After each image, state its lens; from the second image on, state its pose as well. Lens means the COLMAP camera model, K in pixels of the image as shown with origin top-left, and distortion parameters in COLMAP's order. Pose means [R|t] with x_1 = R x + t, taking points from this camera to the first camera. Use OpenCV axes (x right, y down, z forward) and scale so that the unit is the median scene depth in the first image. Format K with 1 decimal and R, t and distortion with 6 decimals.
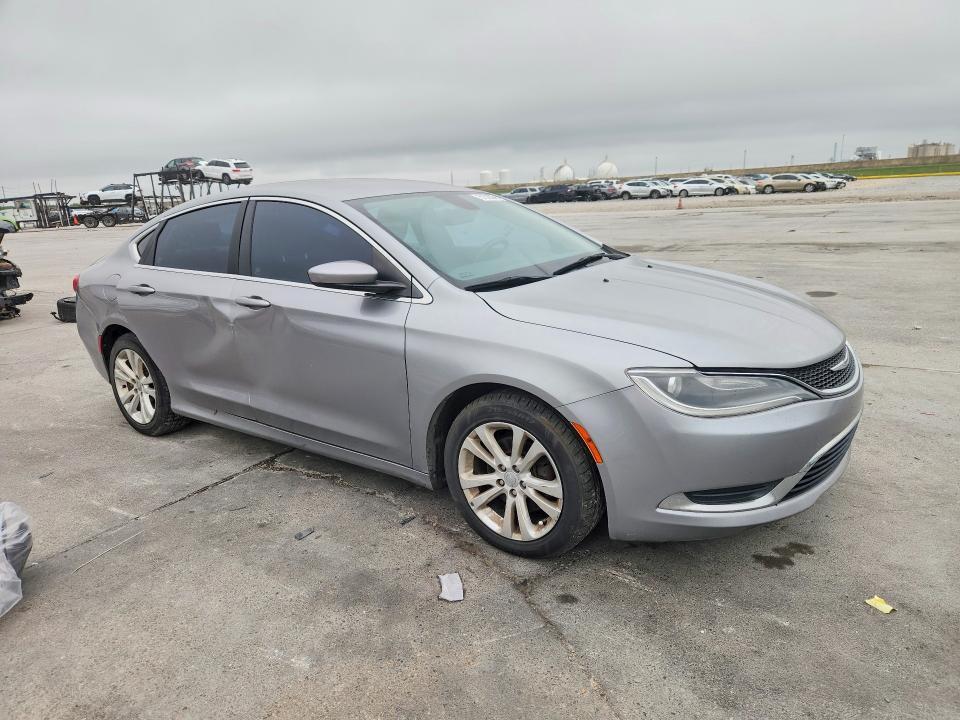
lens RADIAL K [[759.0, 0, 480.0], [0, 759.0, 360.0], [0, 0, 1]] dist [0.077243, -0.075296]
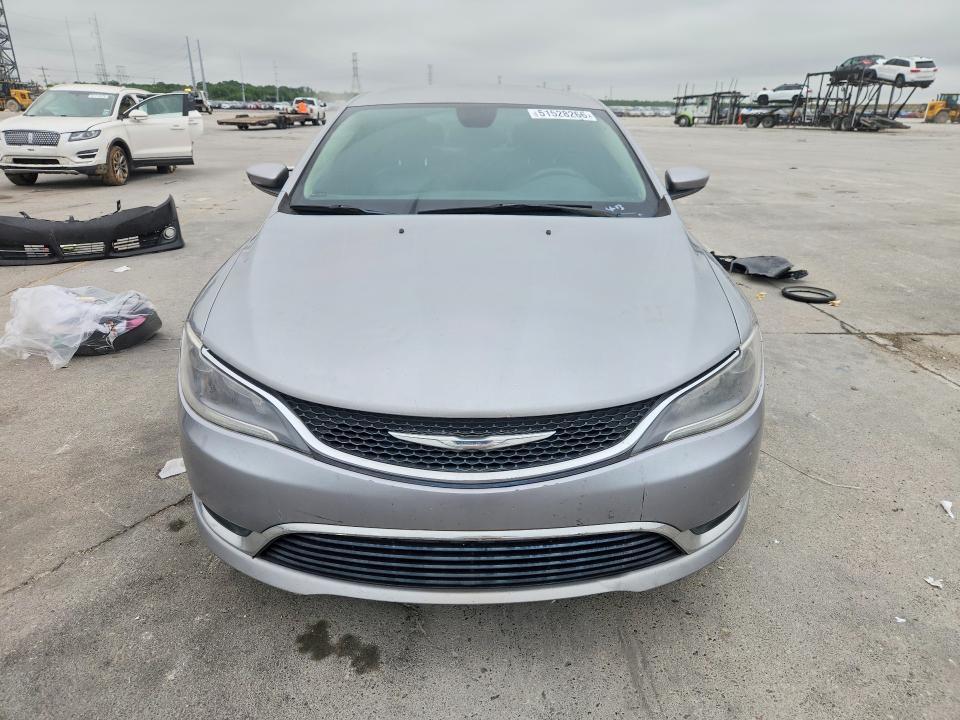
lens RADIAL K [[737.9, 0, 496.8], [0, 737.9, 361.3], [0, 0, 1]] dist [0.067394, -0.071232]
pose [[0.507575, 0.329920, -0.795940, 0.221746], [-0.221061, 0.942728, 0.249792, -0.048639], [0.832766, 0.049163, 0.551438, 0.171573]]
